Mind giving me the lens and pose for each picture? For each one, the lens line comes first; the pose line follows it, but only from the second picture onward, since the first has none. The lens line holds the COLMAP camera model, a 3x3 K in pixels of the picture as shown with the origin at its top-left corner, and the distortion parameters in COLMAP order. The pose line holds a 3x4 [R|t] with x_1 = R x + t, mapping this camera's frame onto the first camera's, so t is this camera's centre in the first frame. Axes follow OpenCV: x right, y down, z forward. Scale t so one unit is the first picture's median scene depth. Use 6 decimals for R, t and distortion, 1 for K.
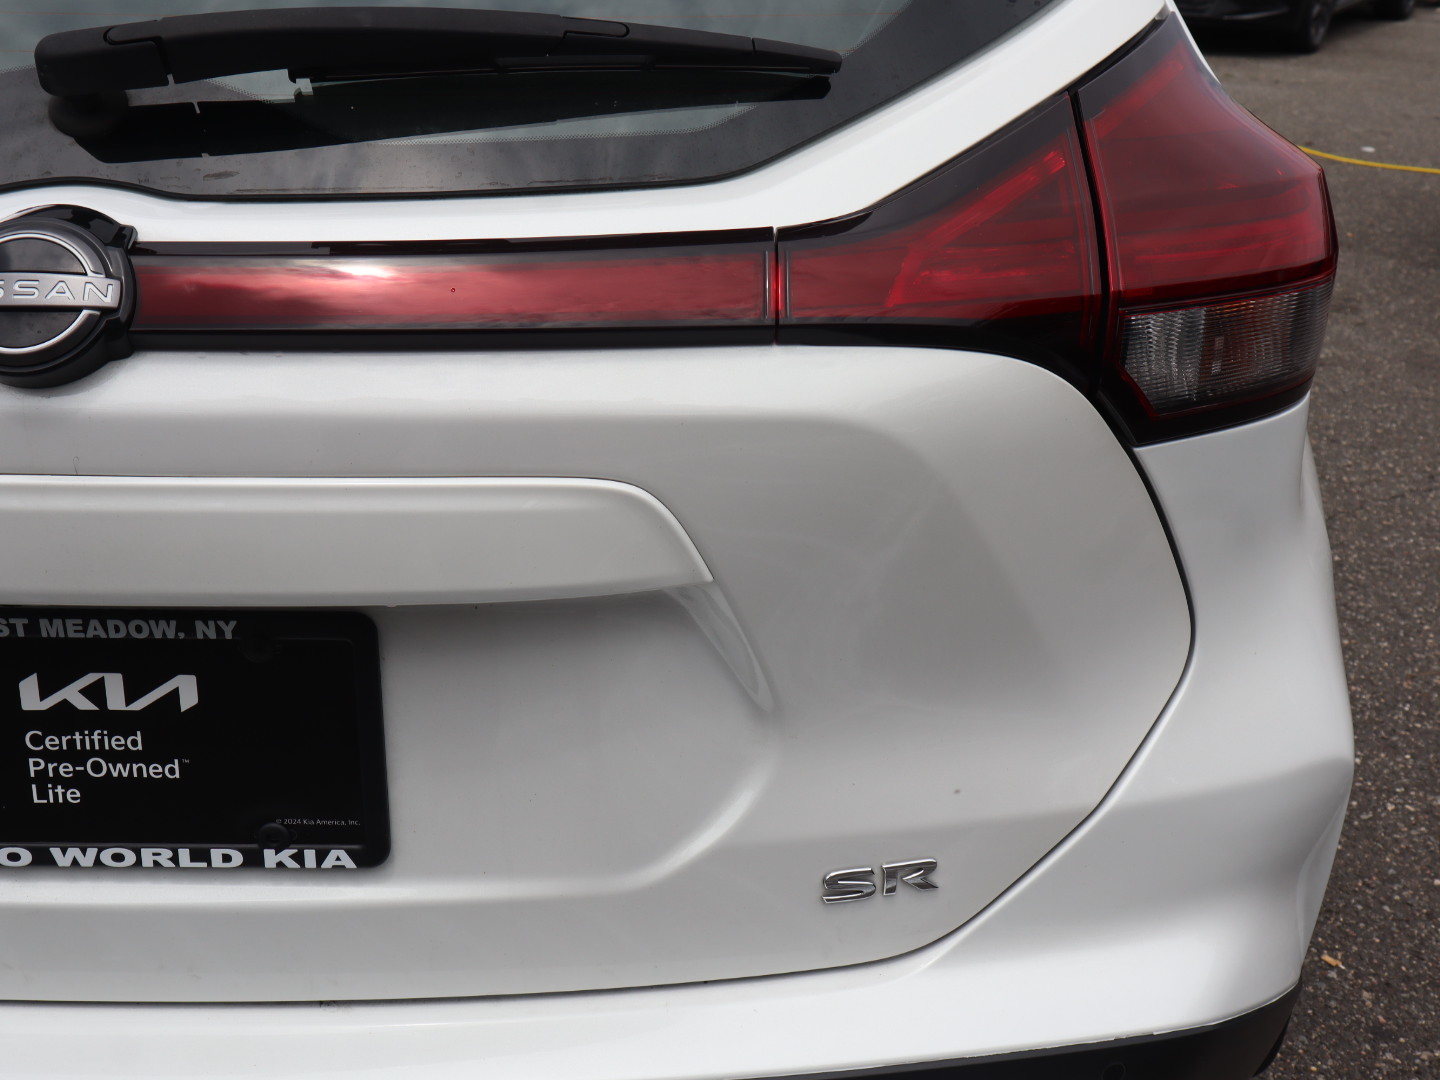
lens RADIAL K [[1630.8, 0, 723.3], [0, 1630.8, 530.2], [0, 0, 1]] dist [-0.060351, 0.156879]
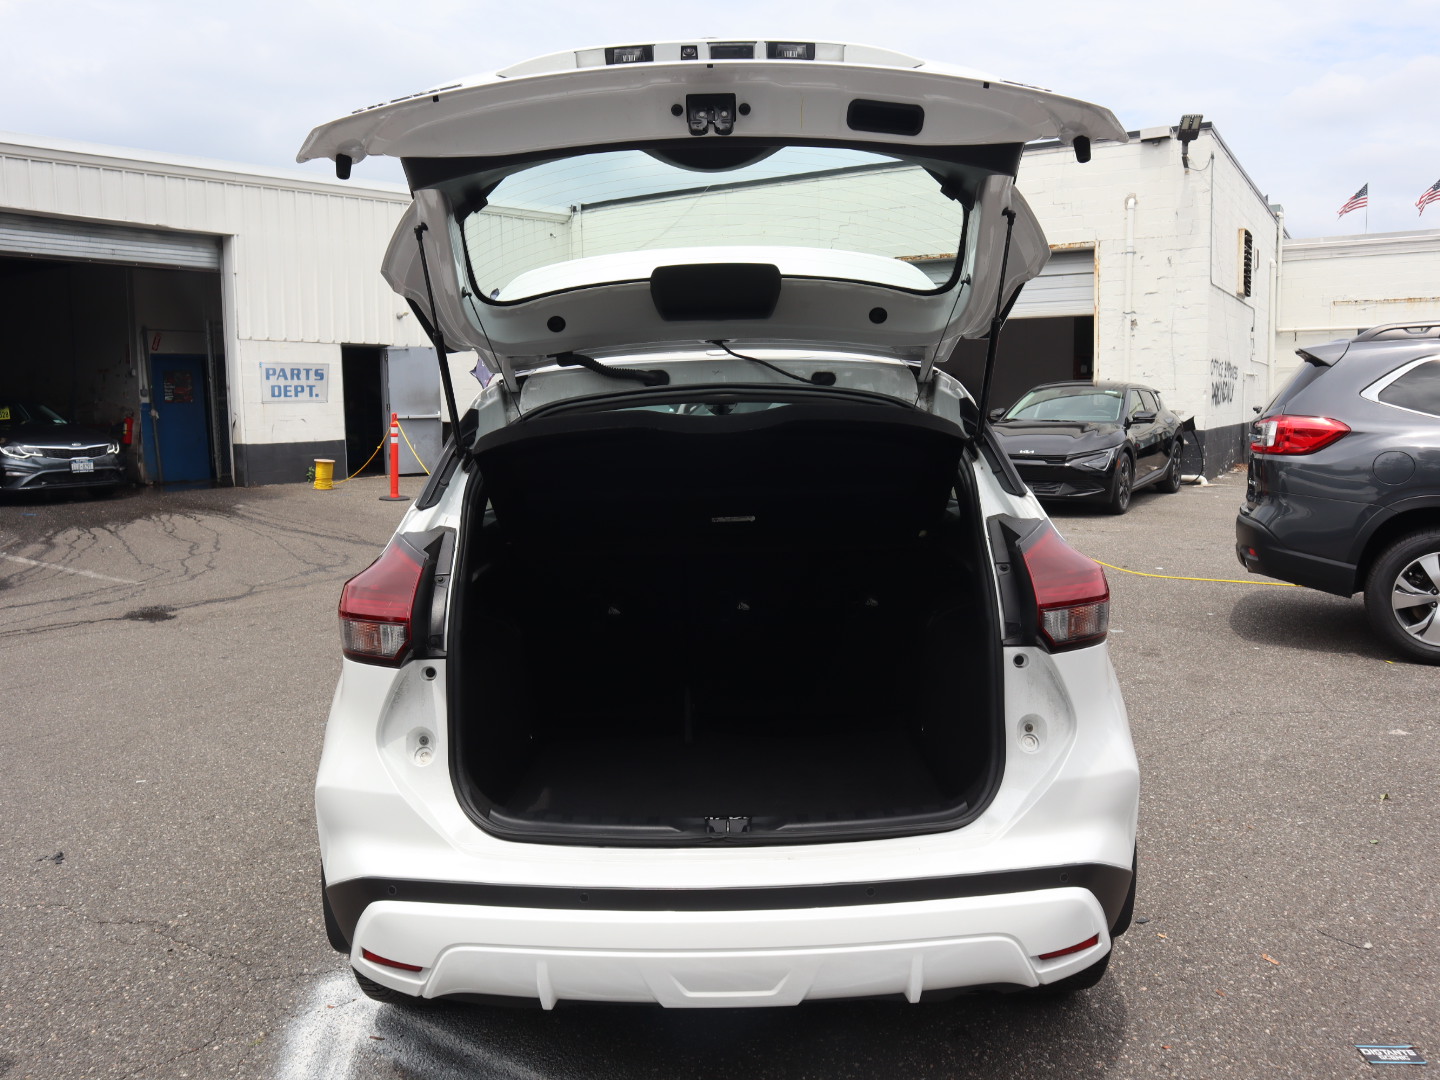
lens RADIAL K [[1156.8, 0, 726.5], [0, 1156.8, 542.8], [0, 0, 1]] dist [-0.137718, 0.084826]
pose [[0.999134, -0.041156, -0.006113, -0.339852], [0.037993, 0.962334, -0.269204, 0.307070], [0.016962, 0.268738, 0.963064, -1.163055]]
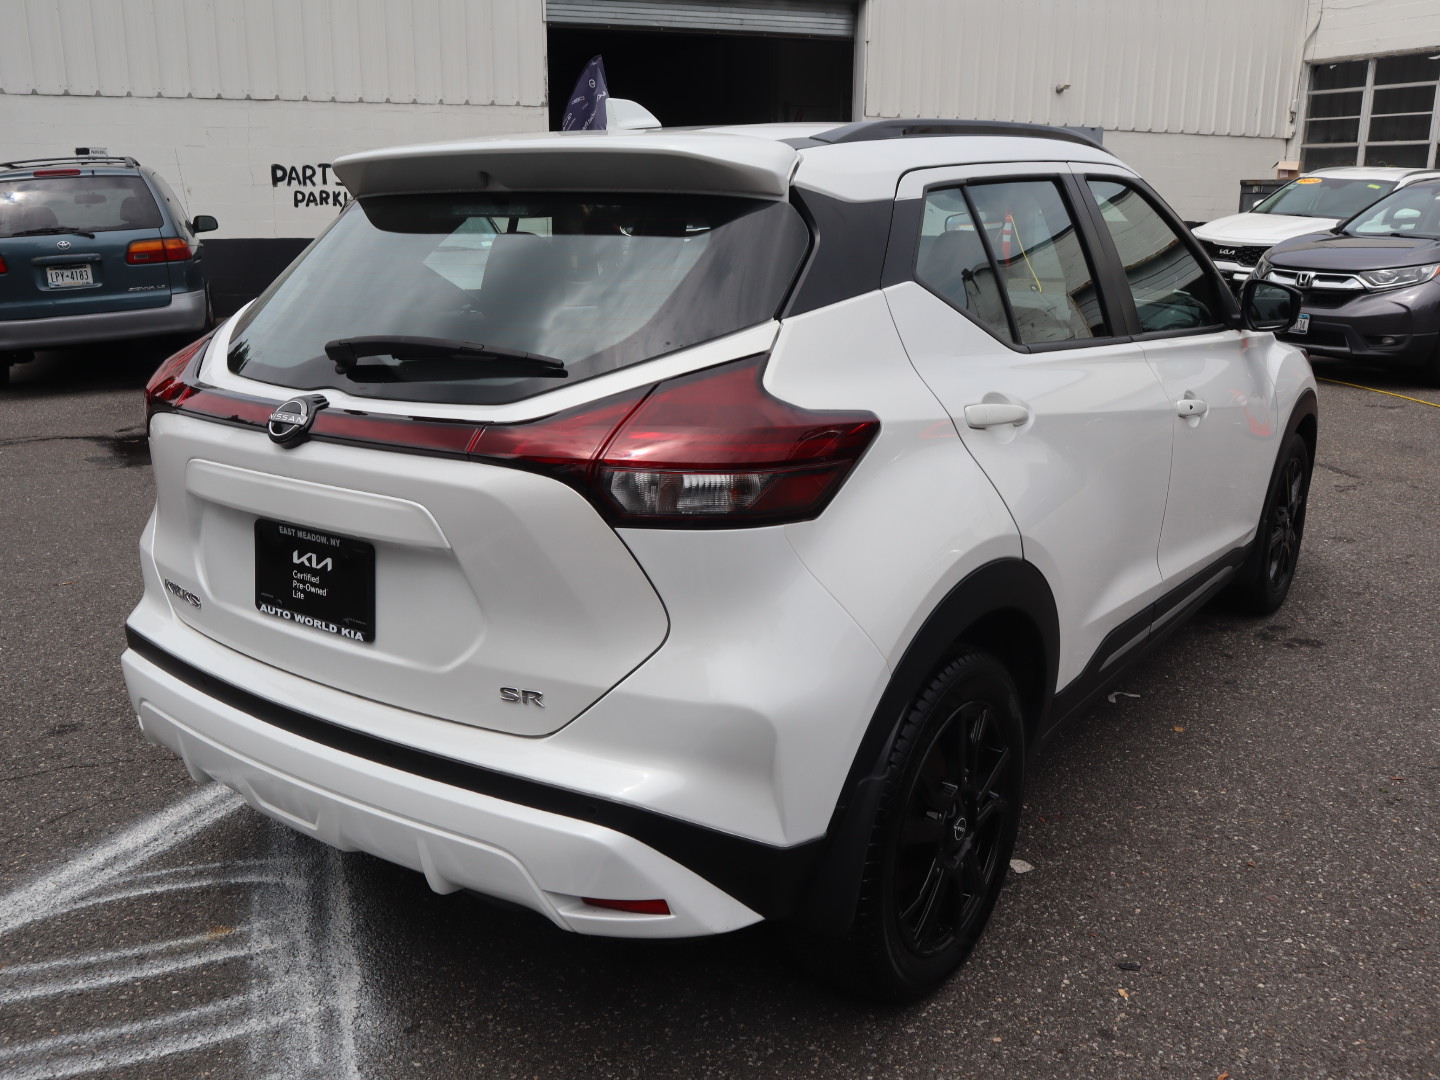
lens RADIAL K [[1300.4, 0, 712.6], [0, 1300.4, 535.5], [0, 0, 1]] dist [-0.102311, 0.096286]
pose [[0.799349, 0.134212, -0.585687, 1.479366], [-0.219471, 0.972602, -0.076661, 0.073948], [0.559351, 0.189821, 0.806904, -0.444315]]
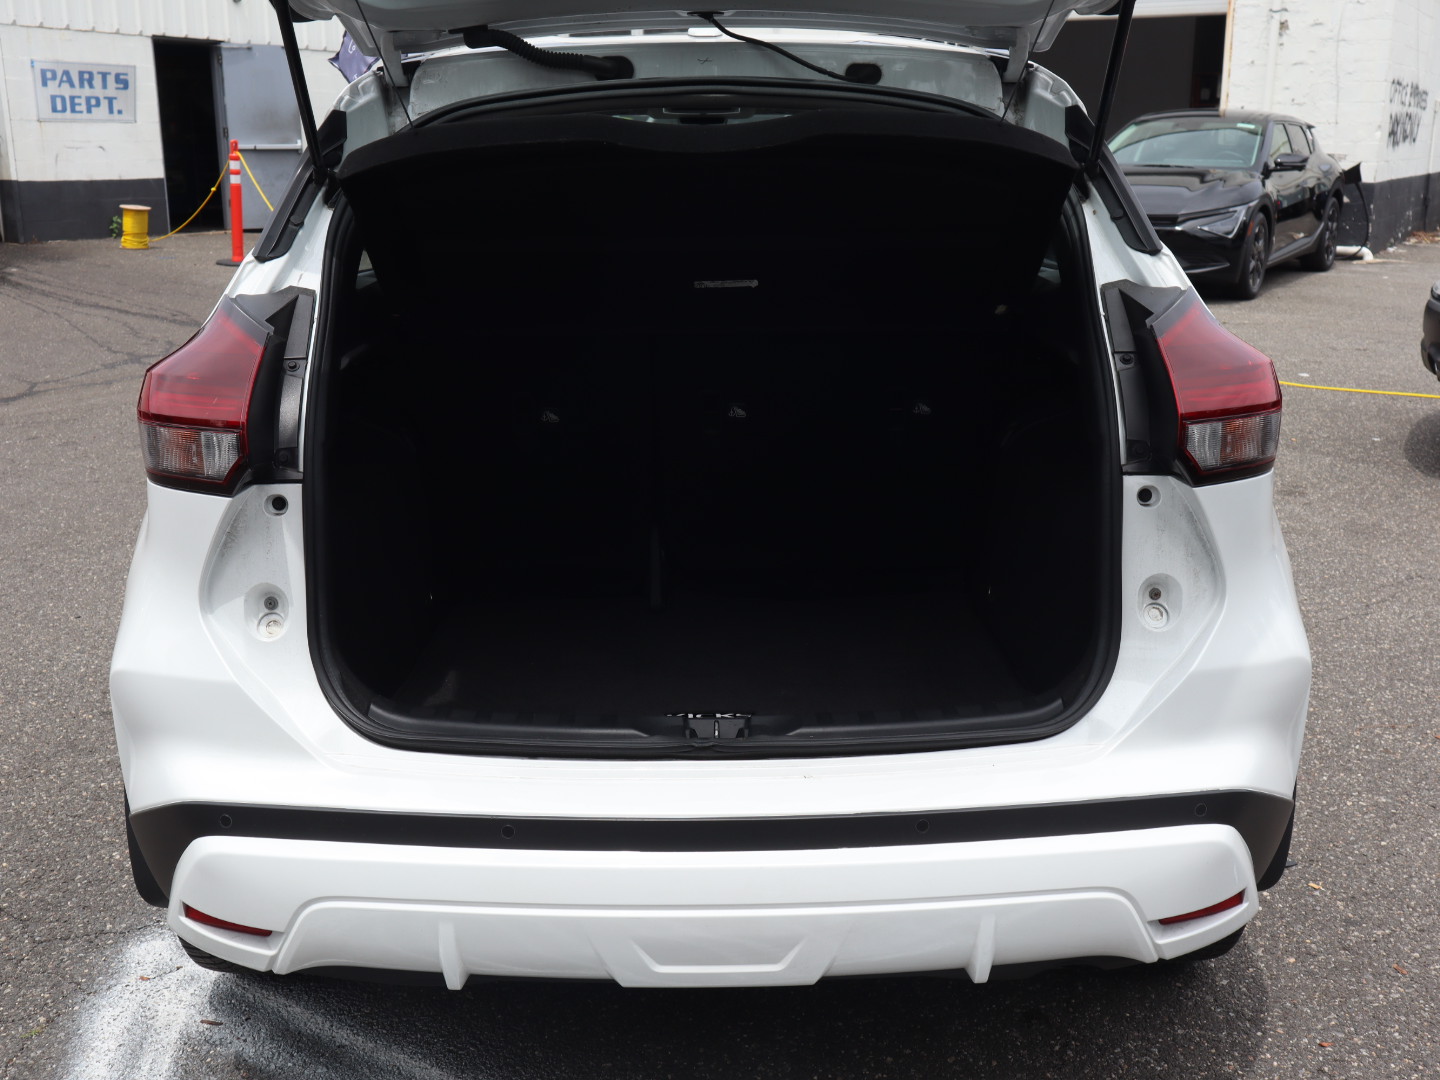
lens RADIAL K [[1554.4, 0, 729.4], [0, 1554.4, 547.3], [0, 0, 1]] dist [-0.073102, 0.147338]
pose [[0.999533, -0.028986, 0.009652, -0.368465], [0.030024, 0.990394, -0.134974, 0.278056], [-0.005647, 0.135201, 0.990802, -0.970545]]
